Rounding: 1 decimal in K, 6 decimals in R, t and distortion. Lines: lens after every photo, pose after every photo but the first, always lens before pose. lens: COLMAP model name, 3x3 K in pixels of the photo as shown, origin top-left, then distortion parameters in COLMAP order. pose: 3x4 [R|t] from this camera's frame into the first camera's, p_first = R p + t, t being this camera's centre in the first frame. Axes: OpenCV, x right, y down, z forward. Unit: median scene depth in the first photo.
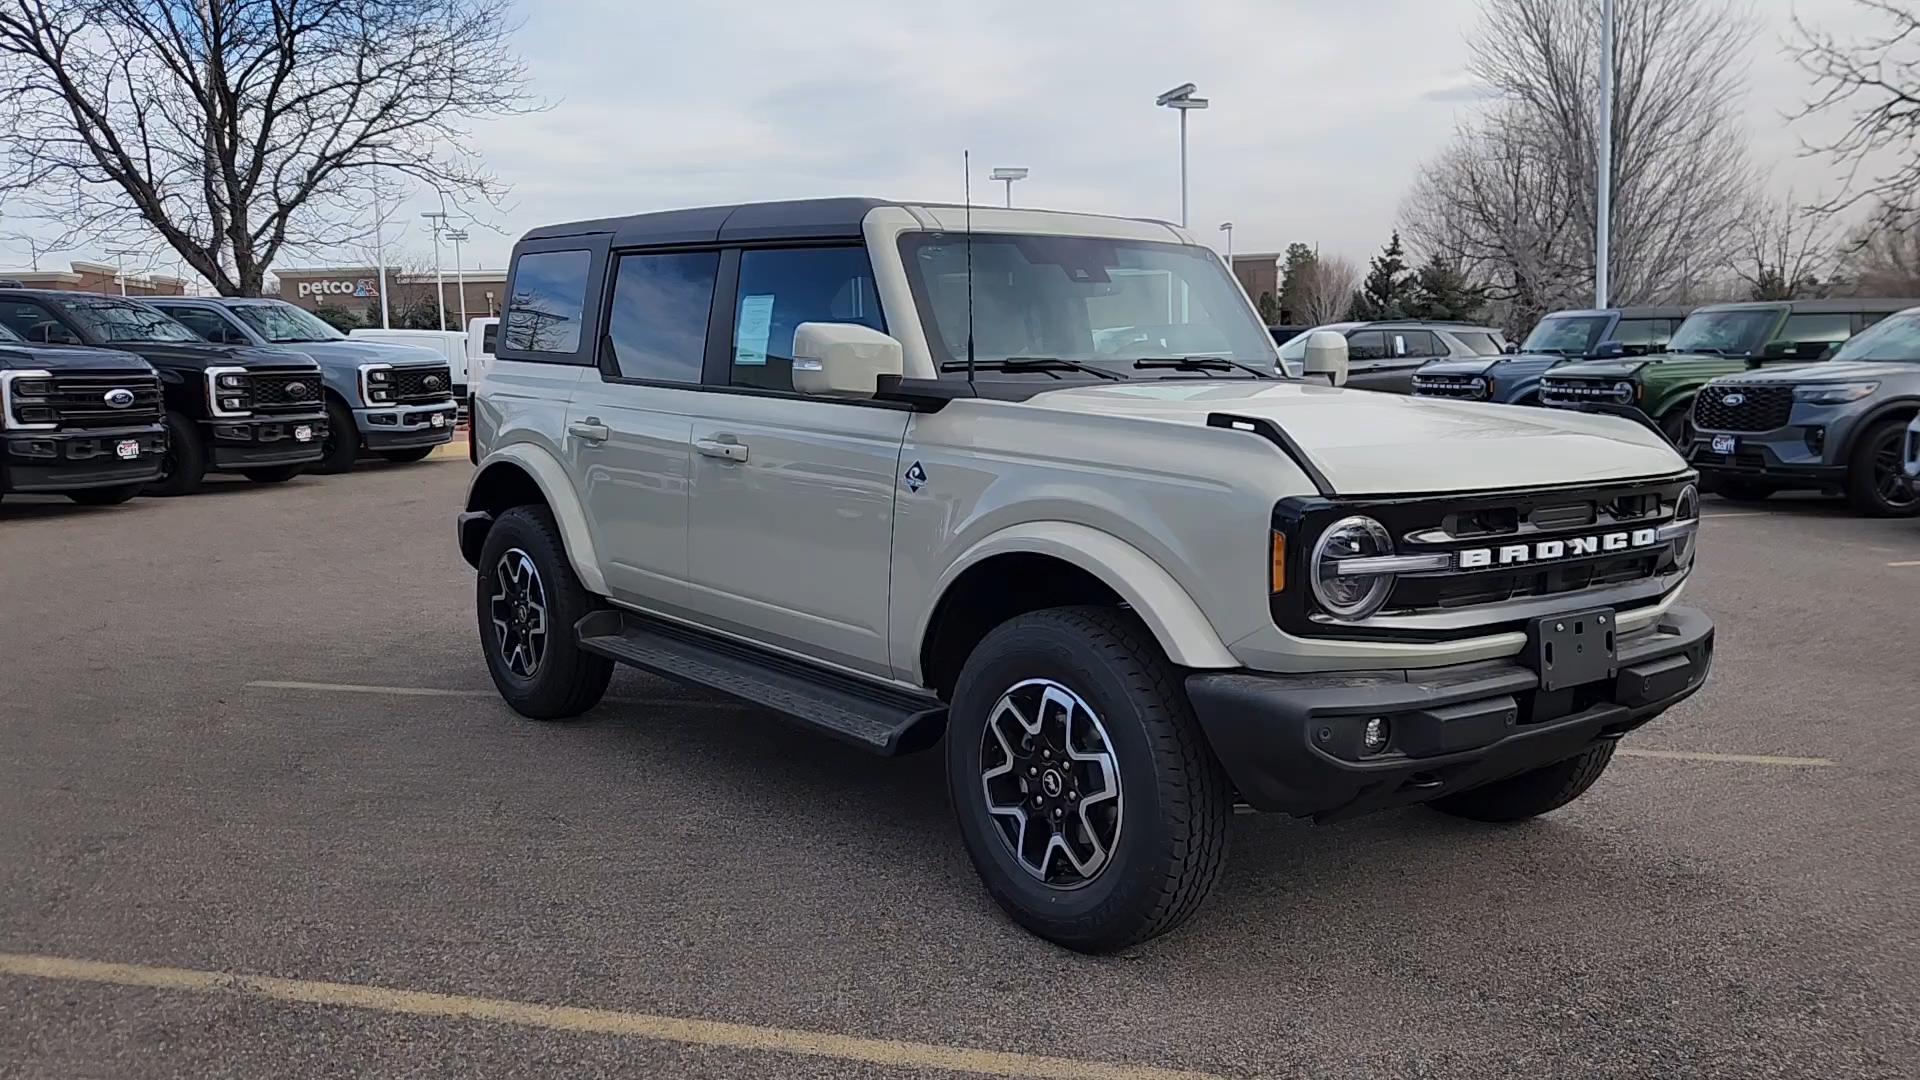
lens RADIAL K [[1640.7, 0, 955.2], [0, 1640.7, 538.7], [0, 0, 1]] dist [0.042669, -0.035643]
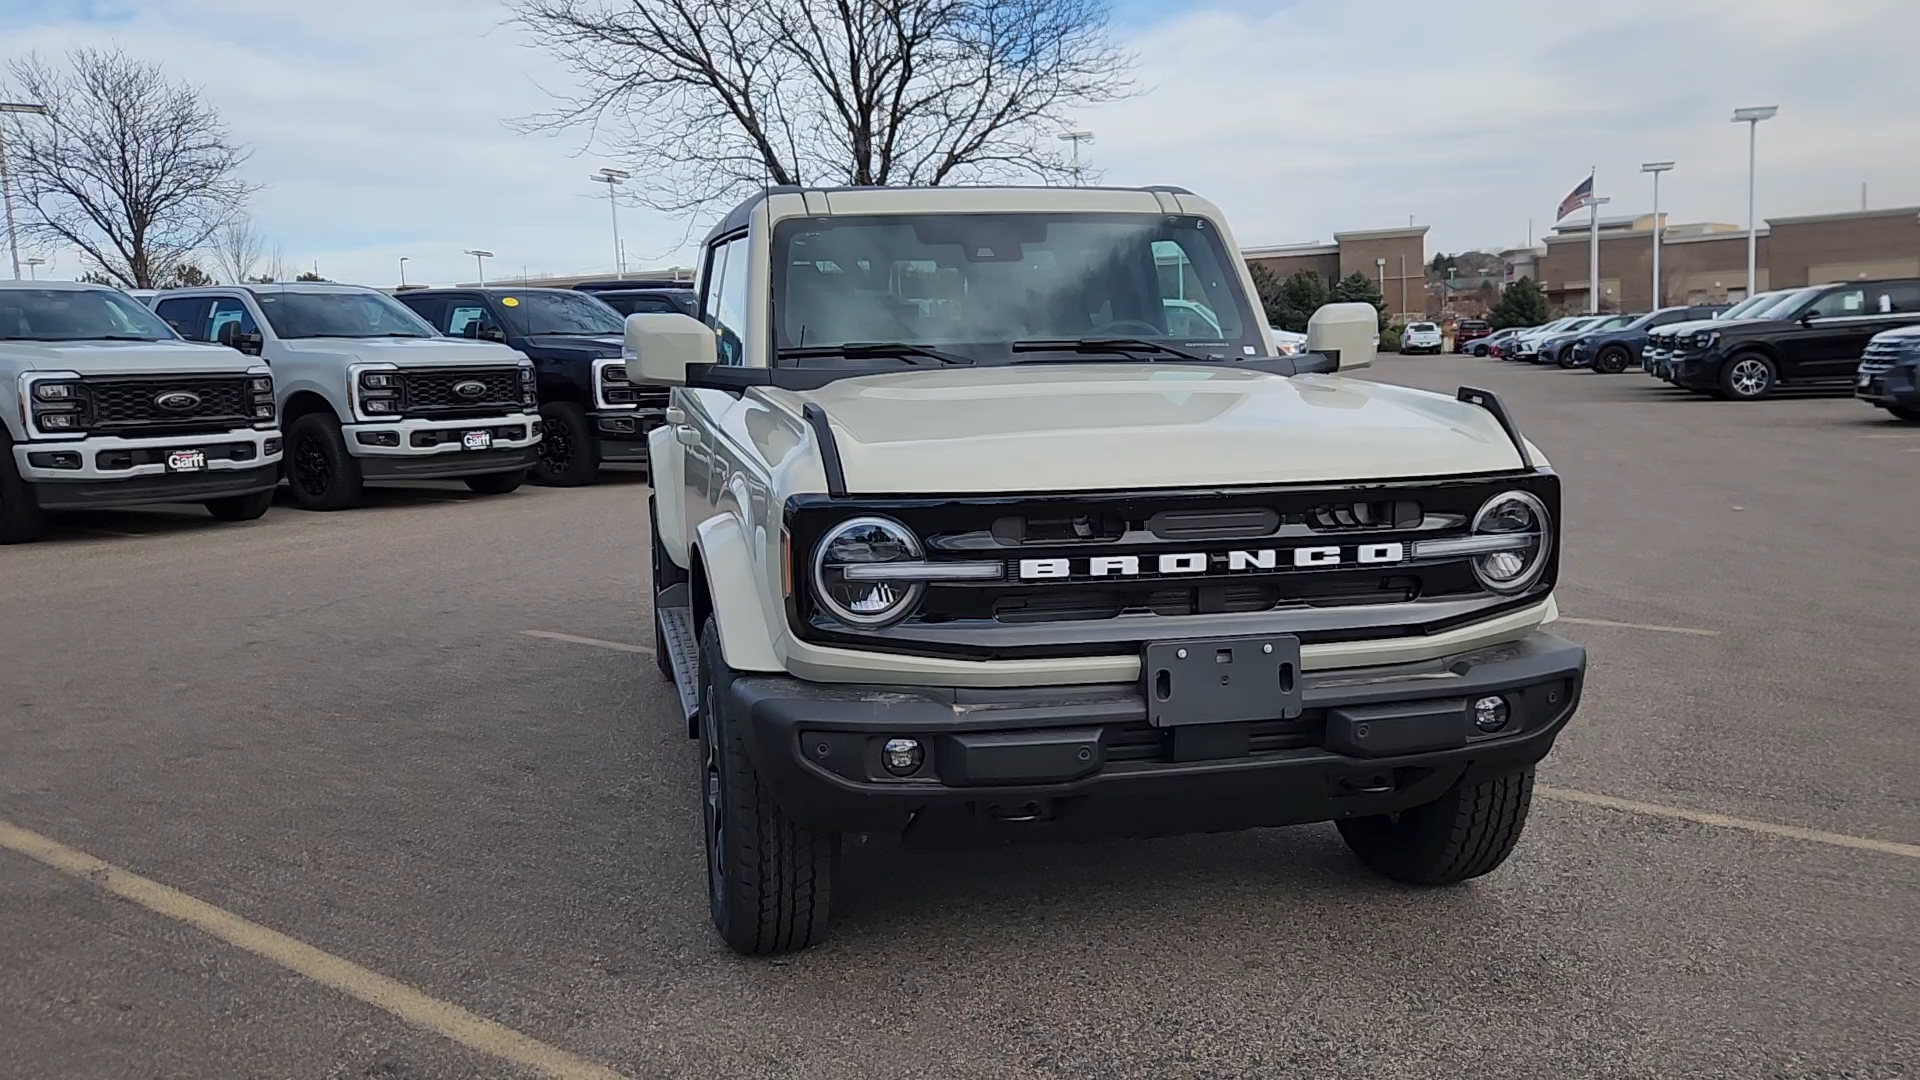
lens RADIAL K [[1640.7, 0, 951.1], [0, 1640.7, 549.5], [0, 0, 1]] dist [0.042669, -0.035643]
pose [[0.895069, 0.039652, -0.444161, 0.514718], [-0.030086, 0.999139, 0.028569, -0.017103], [0.444911, -0.012208, 0.895492, 0.147963]]
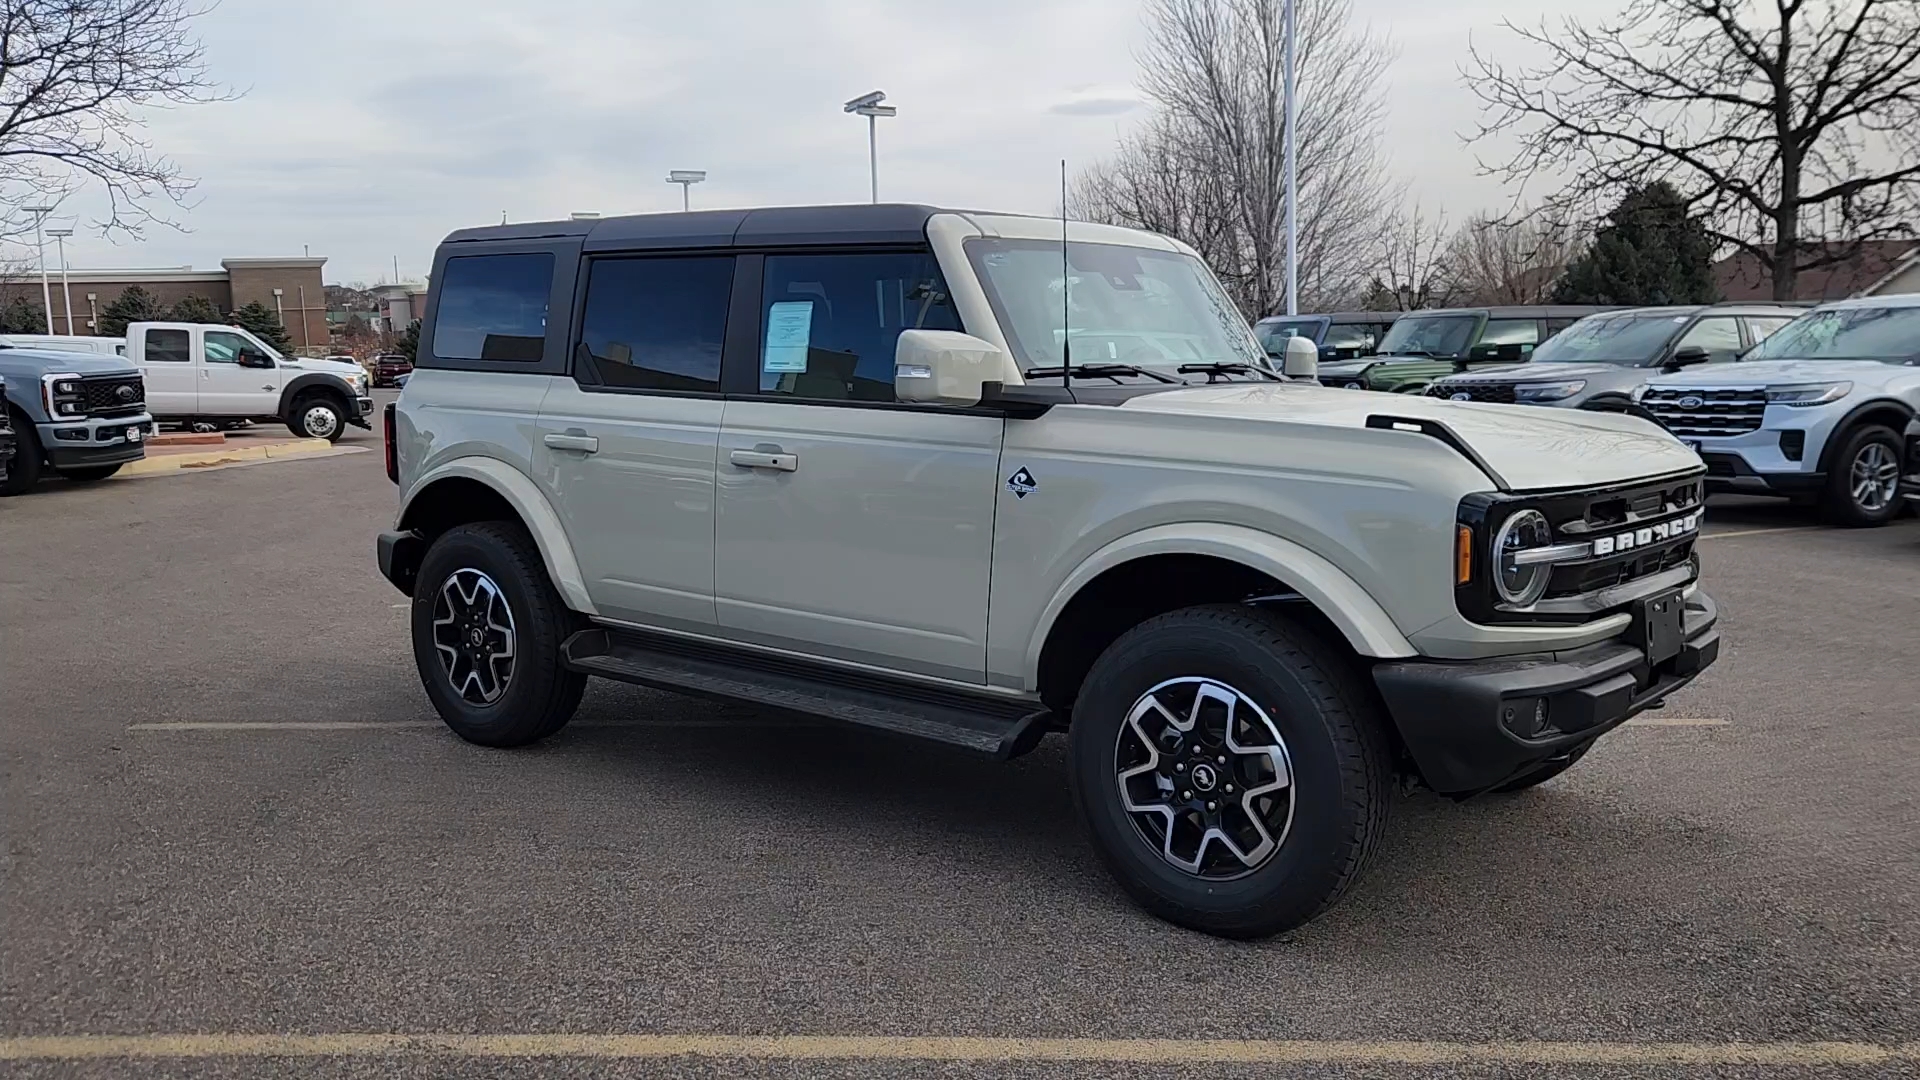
lens RADIAL K [[1640.7, 0, 949.9], [0, 1640.7, 538.1], [0, 0, 1]] dist [0.042669, -0.035643]
pose [[0.977503, -0.028629, 0.208972, -0.257041], [0.029236, 0.999573, 0.000185, -0.004706], [-0.208888, 0.005928, 0.977922, 0.023562]]
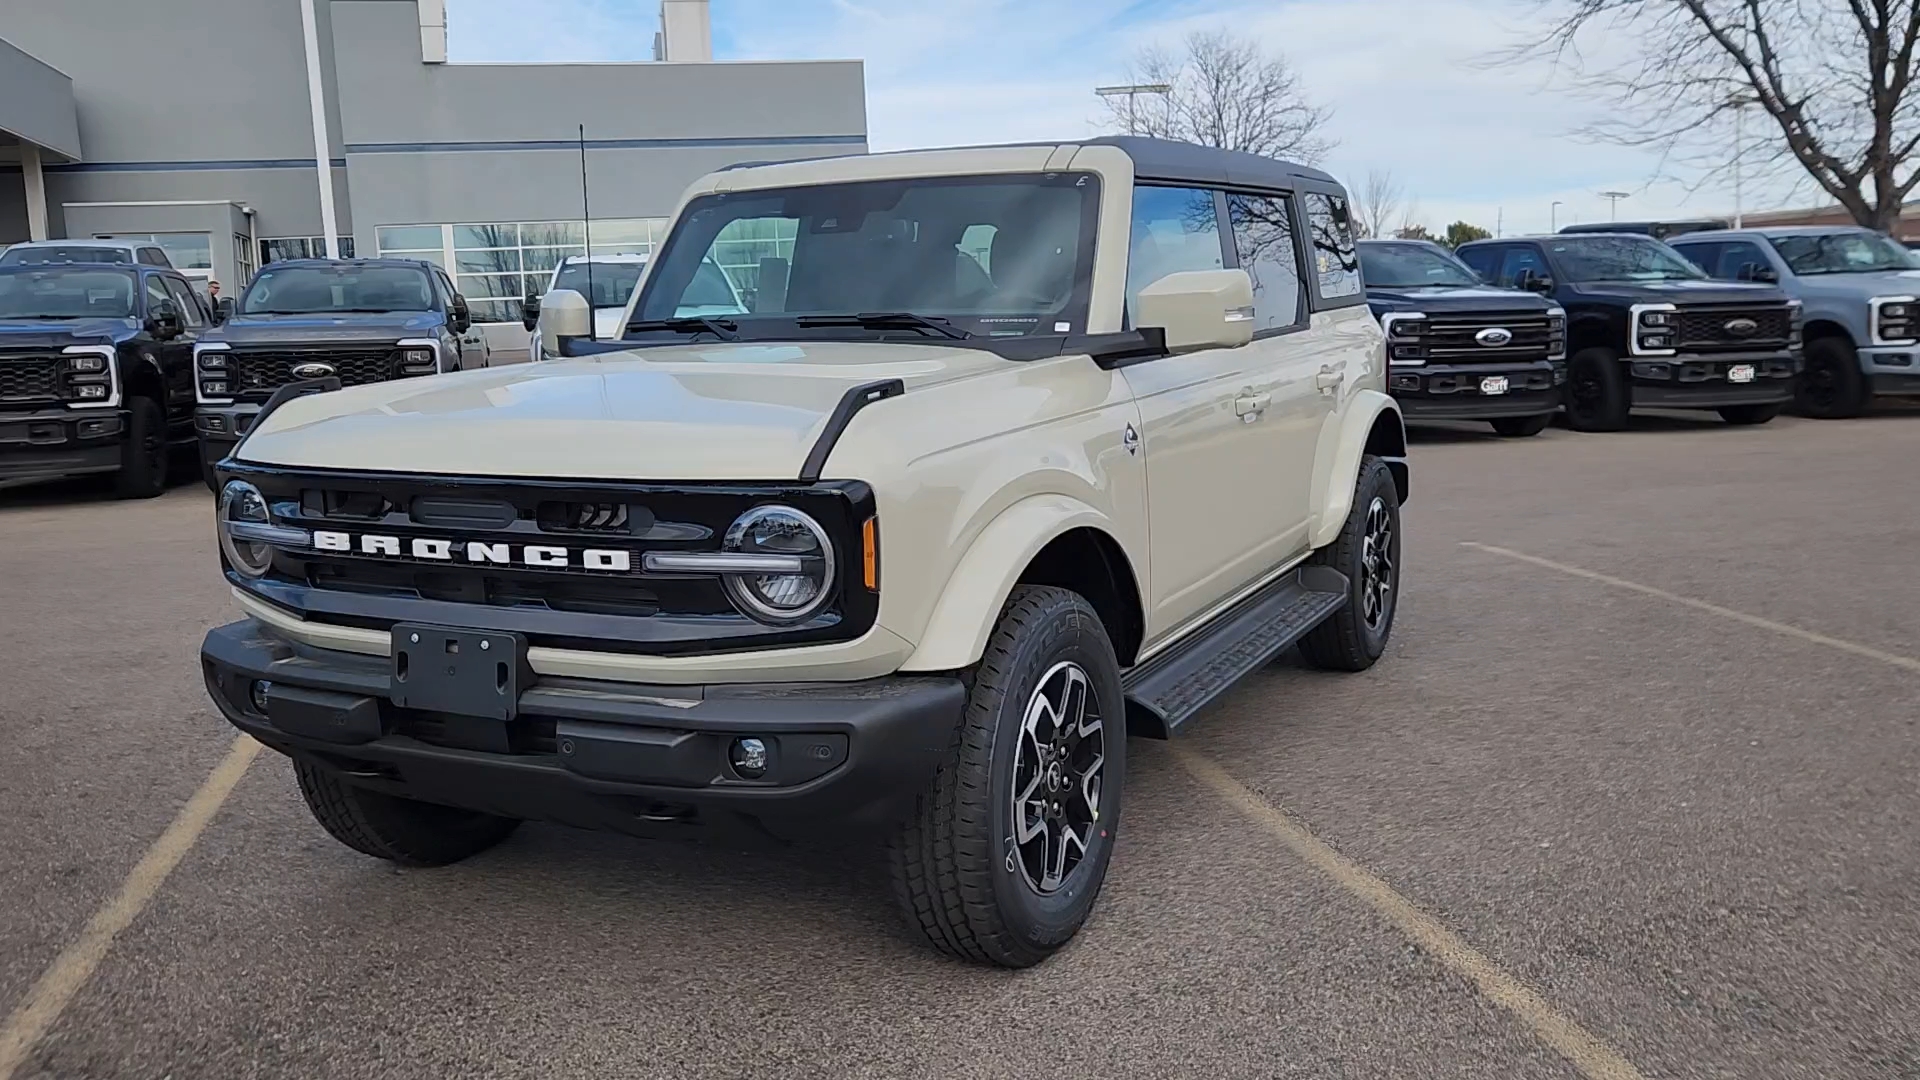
lens RADIAL K [[1640.7, 0, 953.1], [0, 1640.7, 535.6], [0, 0, 1]] dist [0.042669, -0.035643]
pose [[0.402003, 0.116780, -0.908161, 1.017039], [-0.079659, 0.992533, 0.092368, -0.082204], [0.912167, 0.035211, 0.408304, 0.730470]]
